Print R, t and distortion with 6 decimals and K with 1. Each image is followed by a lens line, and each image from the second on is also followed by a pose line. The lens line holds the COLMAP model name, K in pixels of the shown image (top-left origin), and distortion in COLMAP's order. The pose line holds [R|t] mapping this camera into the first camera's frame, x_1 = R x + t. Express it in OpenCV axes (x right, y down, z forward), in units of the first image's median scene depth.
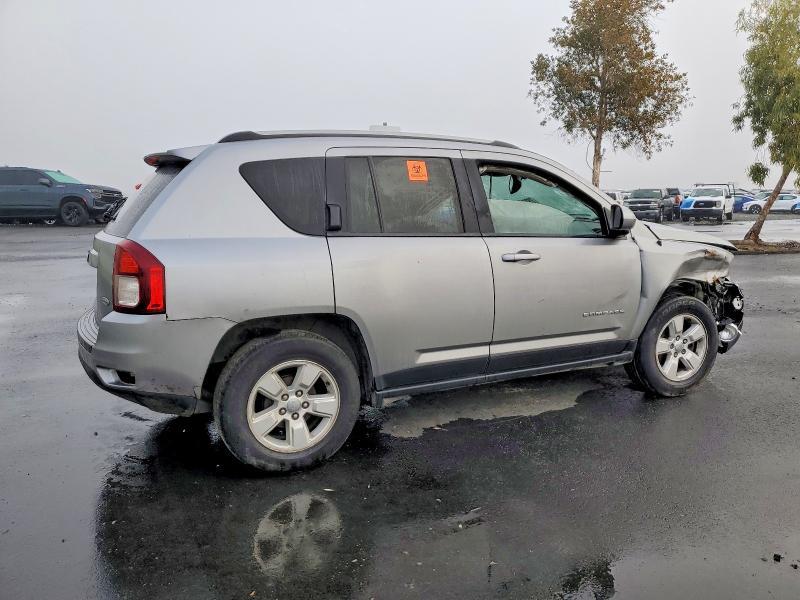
lens RADIAL K [[633.0, 0, 399.8], [0, 633.0, 282.0], [0, 0, 1]] dist [0.021999, 0.008450]
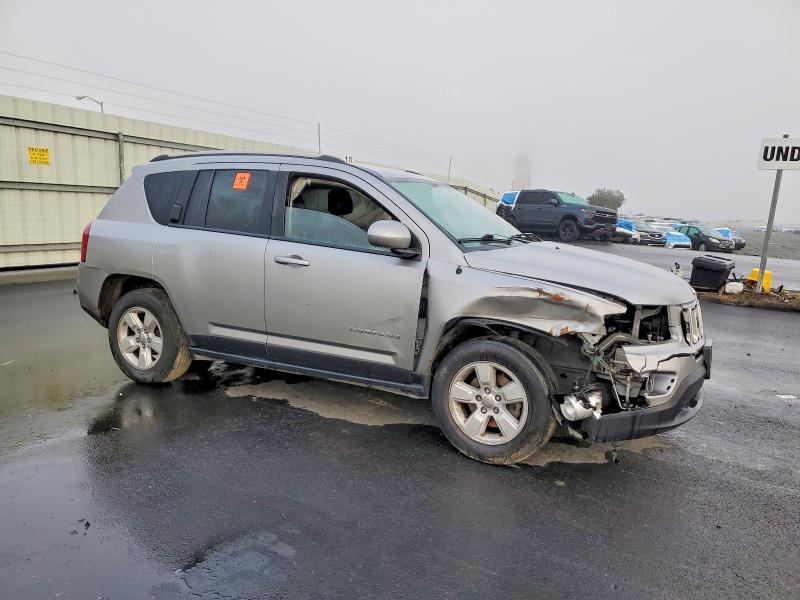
lens RADIAL K [[625.3, 0, 400.0], [0, 625.3, 300.0], [0, 0, 1]] dist [0.013732, 0.006027]
pose [[0.612838, 0.149565, -0.775925, 0.998331], [-0.156529, 0.985444, 0.066321, -0.063545], [0.774550, 0.080811, 0.627329, 0.410482]]
